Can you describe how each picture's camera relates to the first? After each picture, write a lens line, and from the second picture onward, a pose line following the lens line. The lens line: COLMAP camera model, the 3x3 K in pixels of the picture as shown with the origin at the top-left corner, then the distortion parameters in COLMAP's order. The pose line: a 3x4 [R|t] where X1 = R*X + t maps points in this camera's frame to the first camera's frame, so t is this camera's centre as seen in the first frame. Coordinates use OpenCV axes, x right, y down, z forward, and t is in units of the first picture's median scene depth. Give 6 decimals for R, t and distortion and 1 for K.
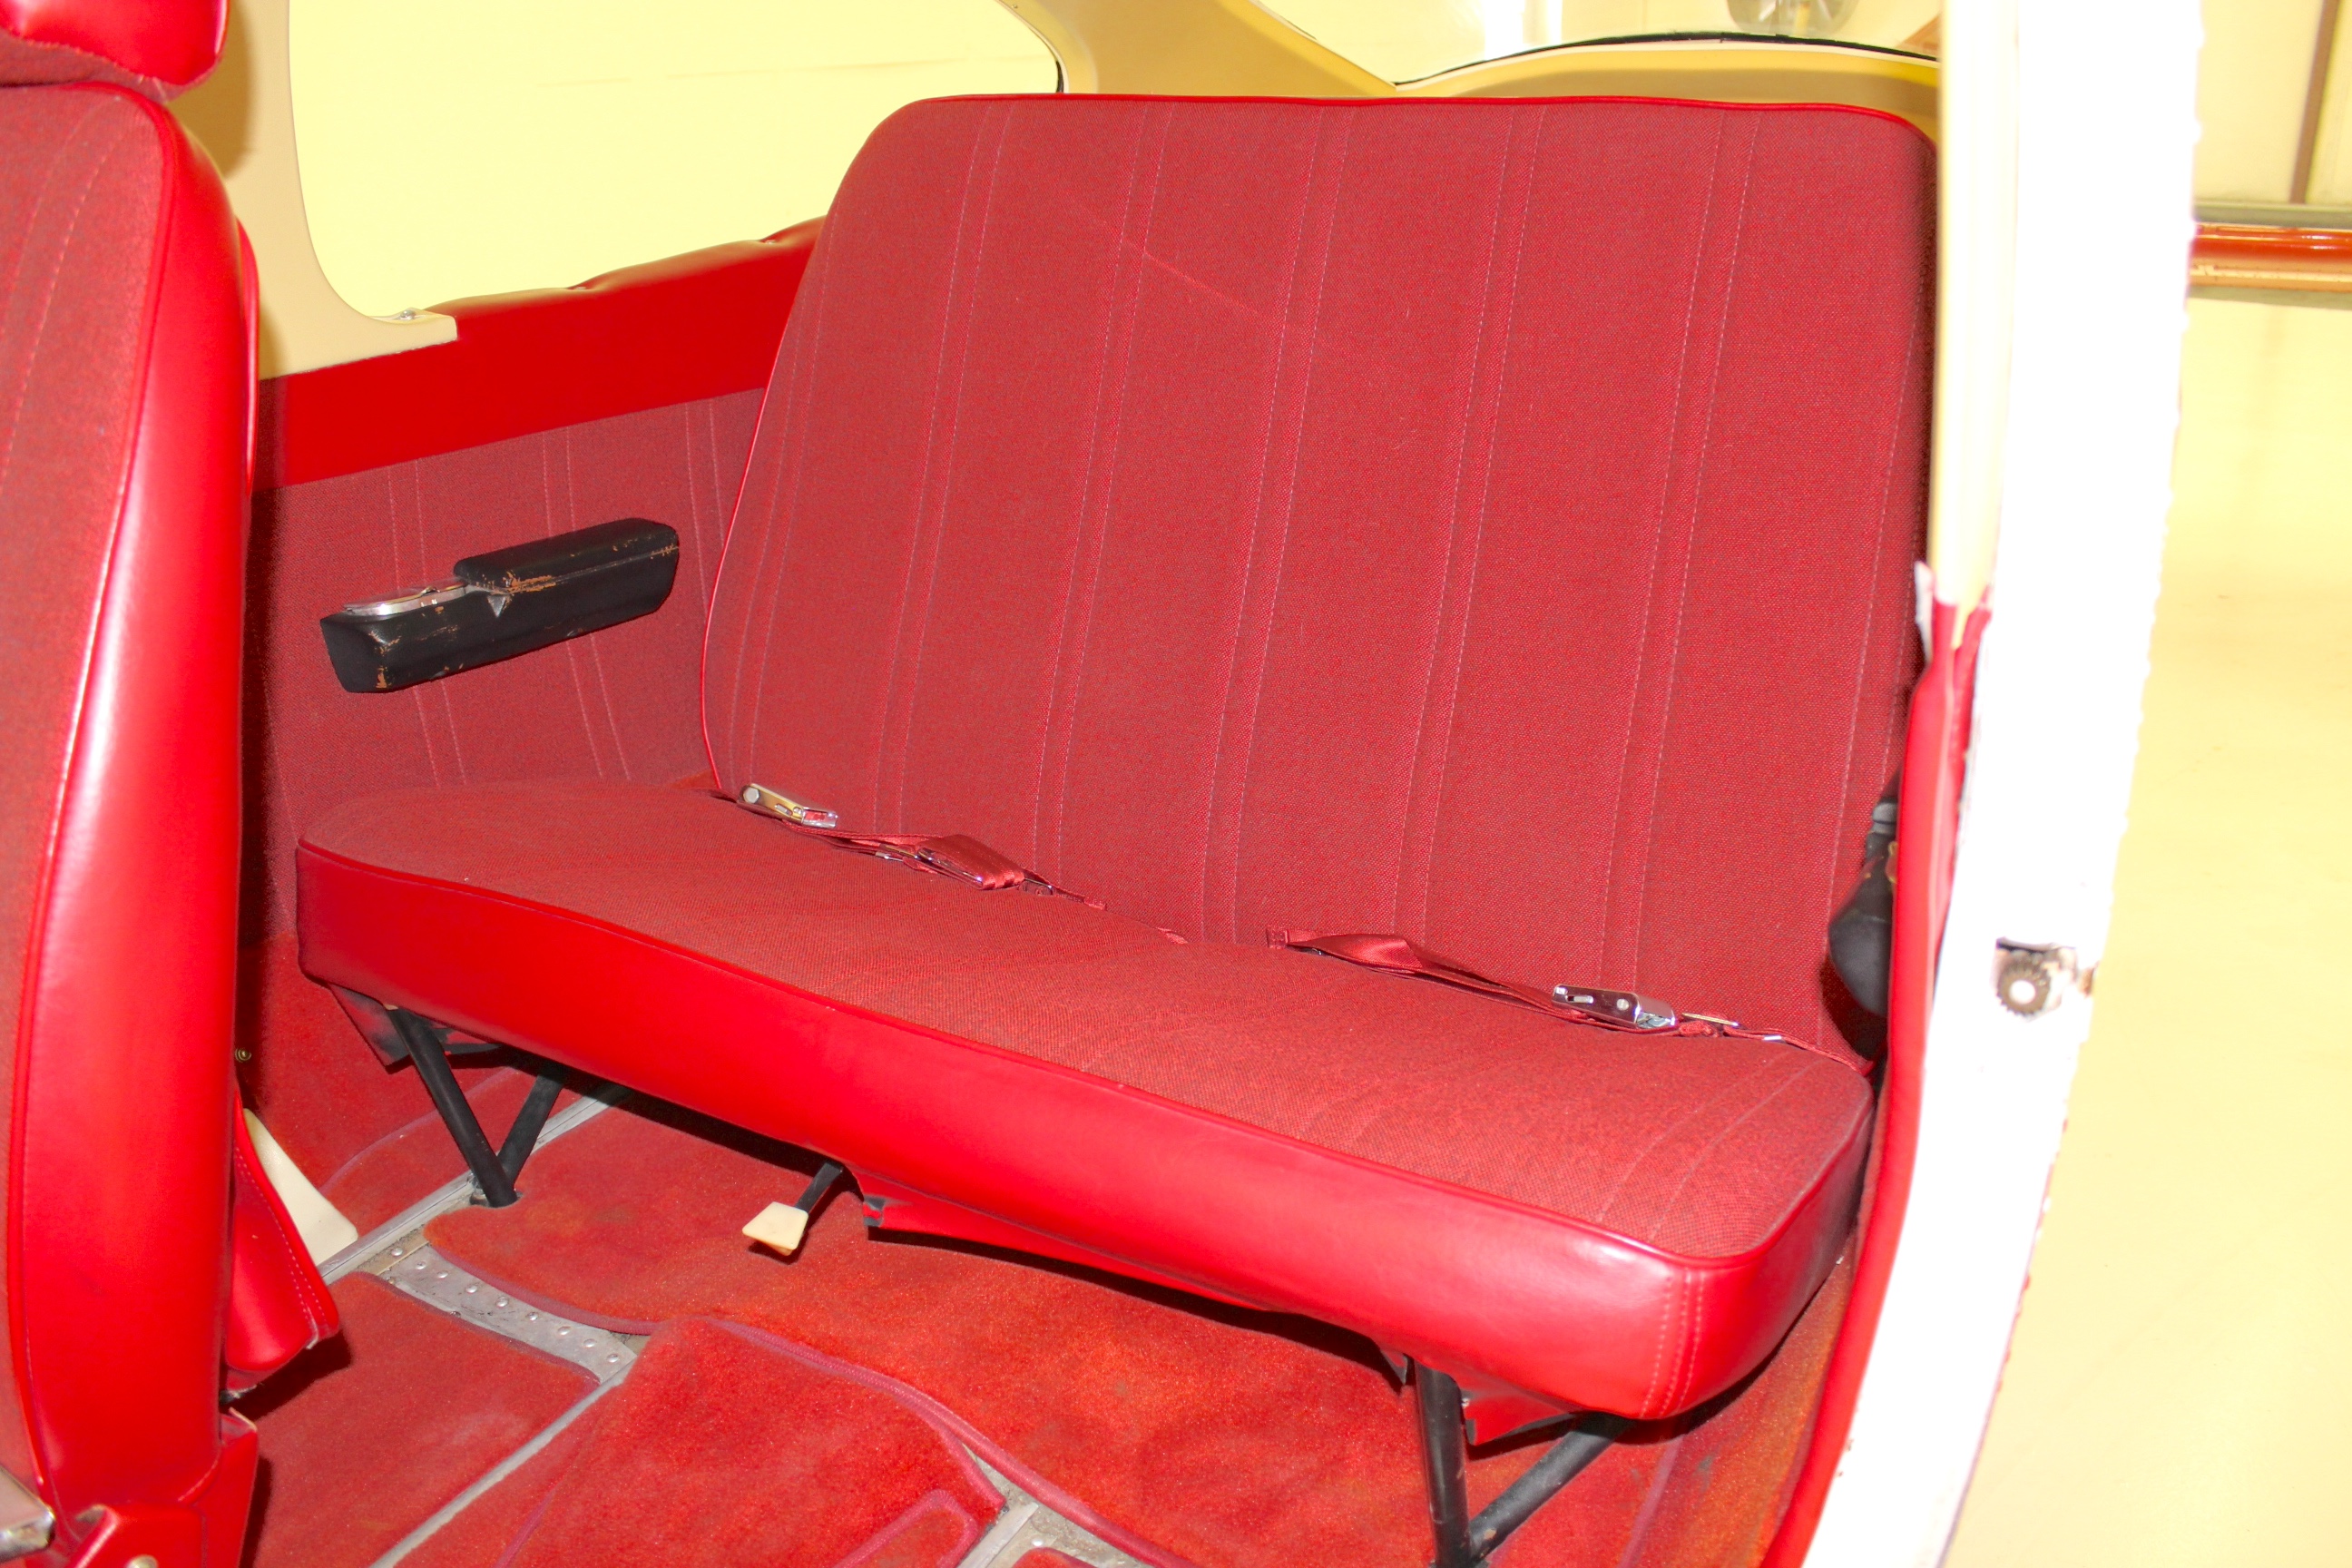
lens RADIAL K [[1949.7, 0, 1176.0], [0, 1949.7, 784.0], [0, 0, 1]] dist [-0.163238, 0.144127]
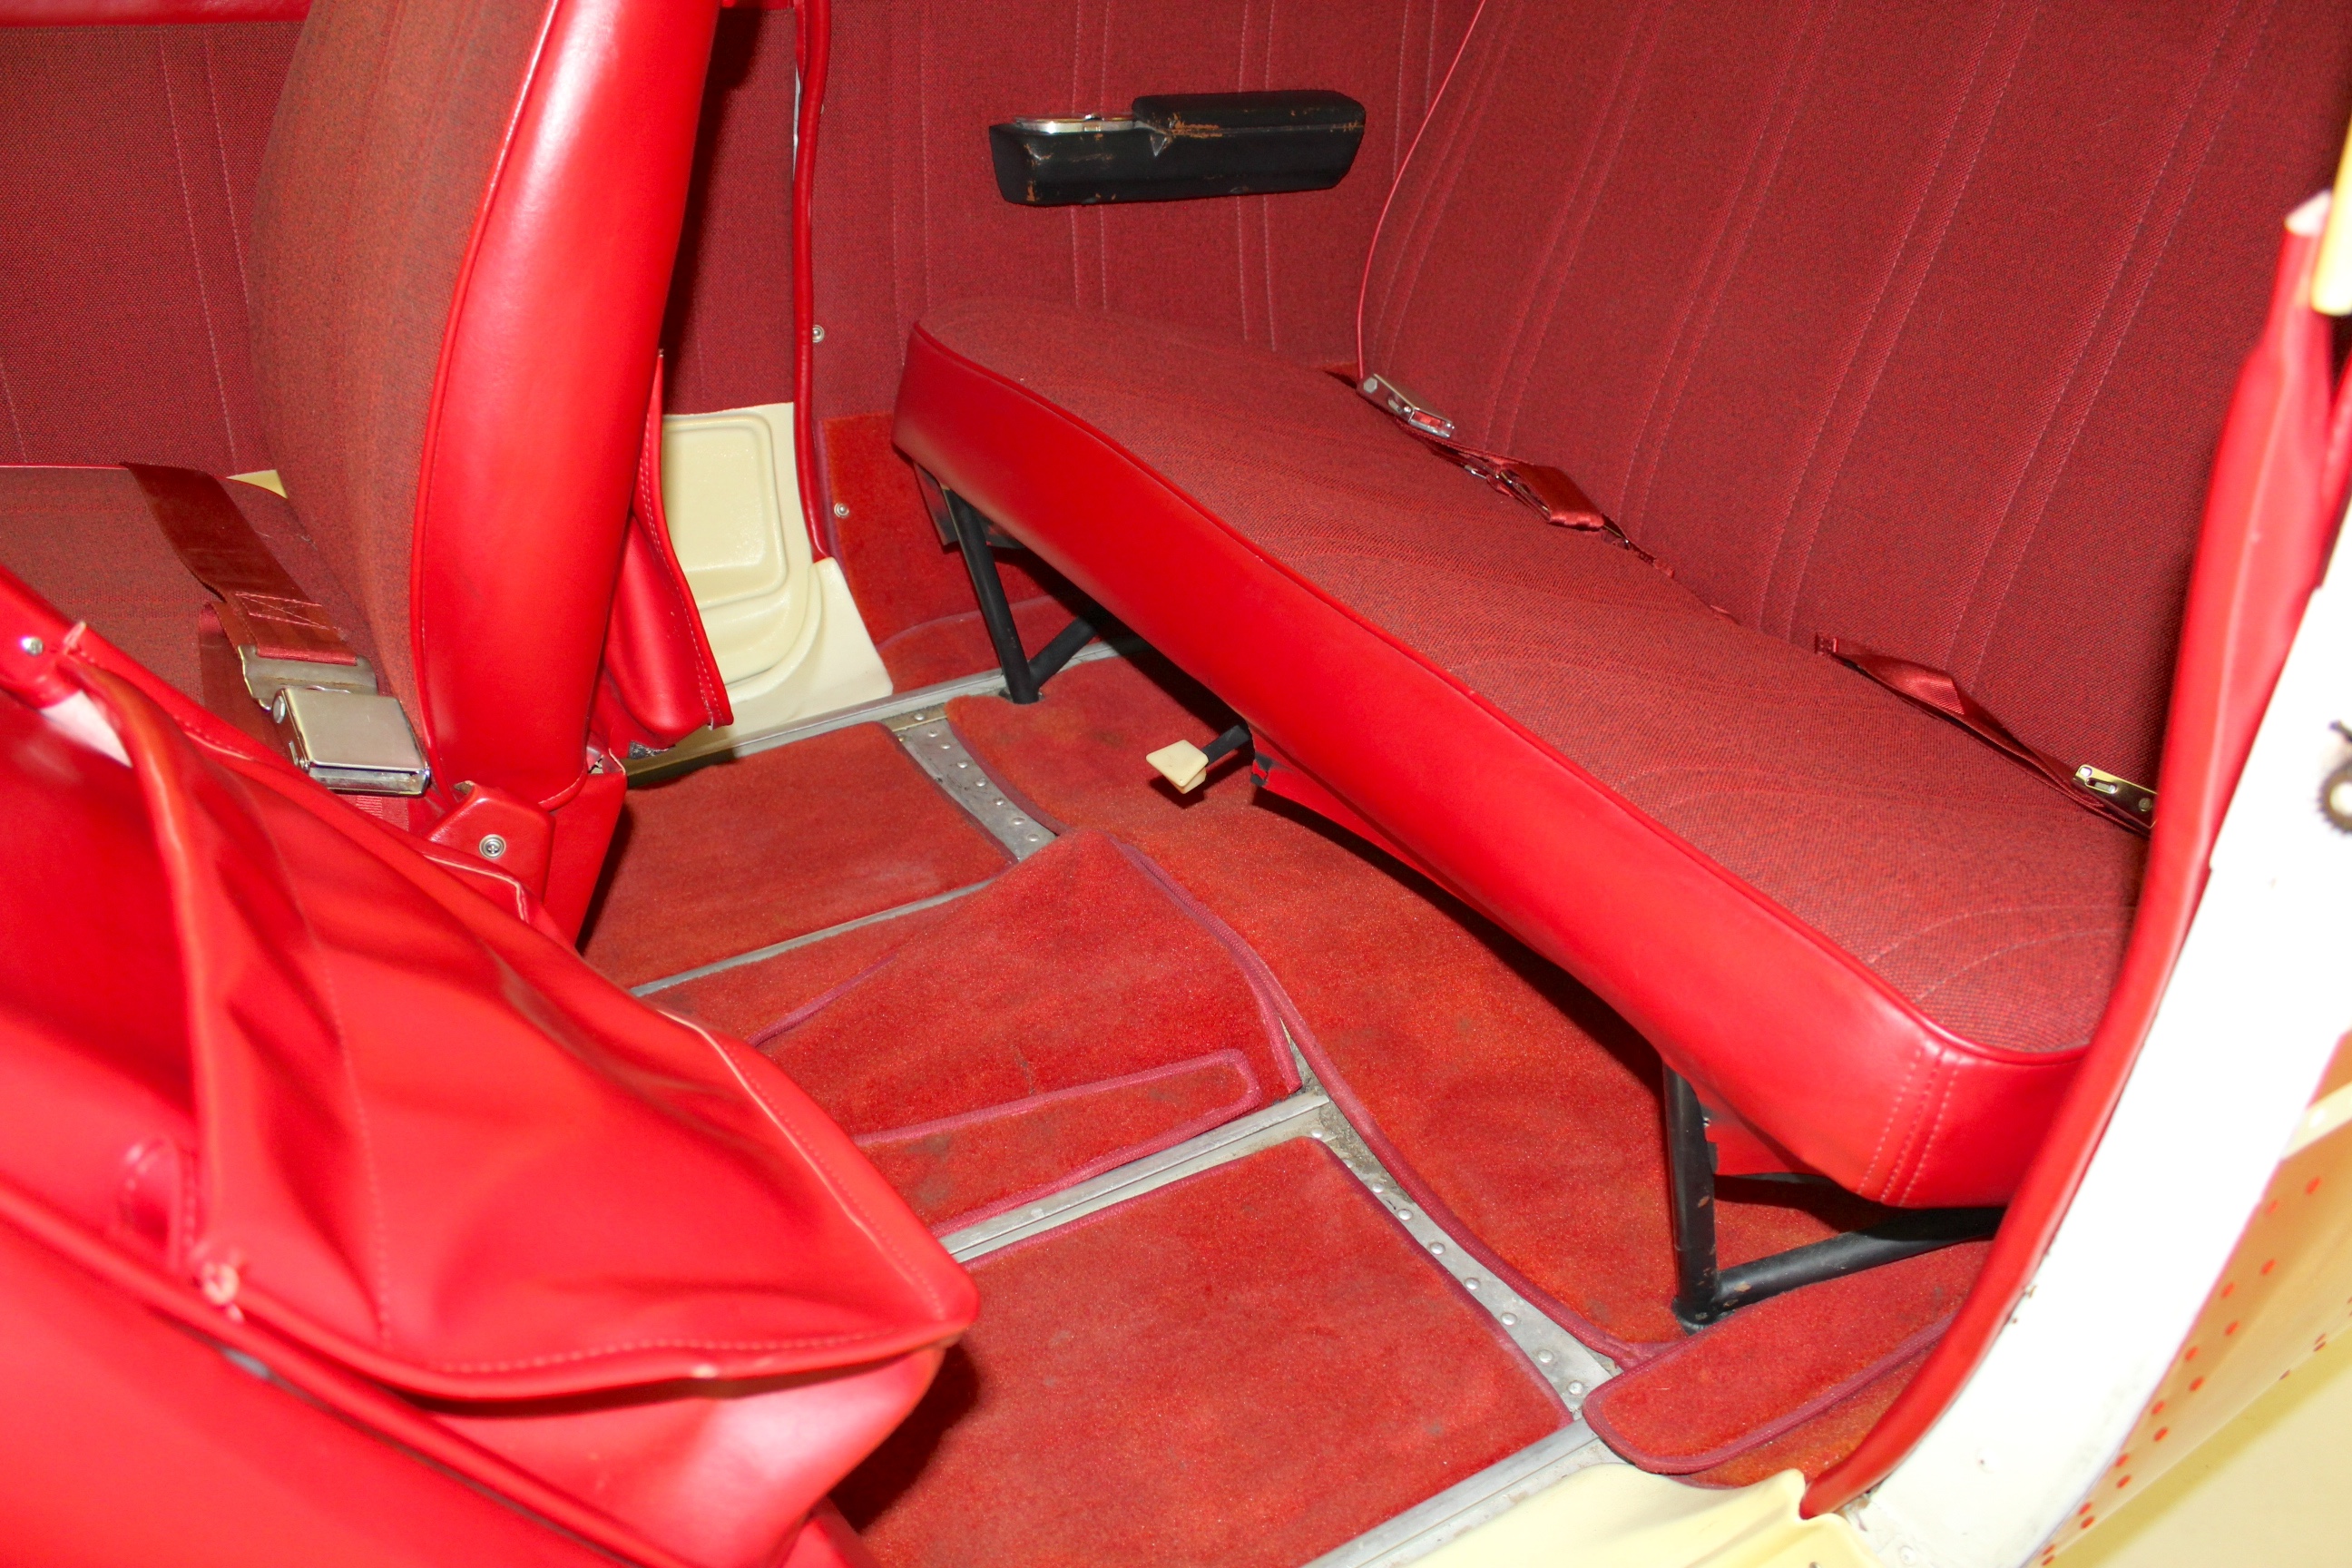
lens RADIAL K [[1949.7, 0, 1176.0], [0, 1949.7, 784.0], [0, 0, 1]] dist [-0.163238, 0.144127]
pose [[0.874145, 0.279459, -0.397206, 0.183844], [-0.214424, 0.955909, 0.200650, 0.030125], [0.435766, -0.090226, 0.895526, 0.065117]]
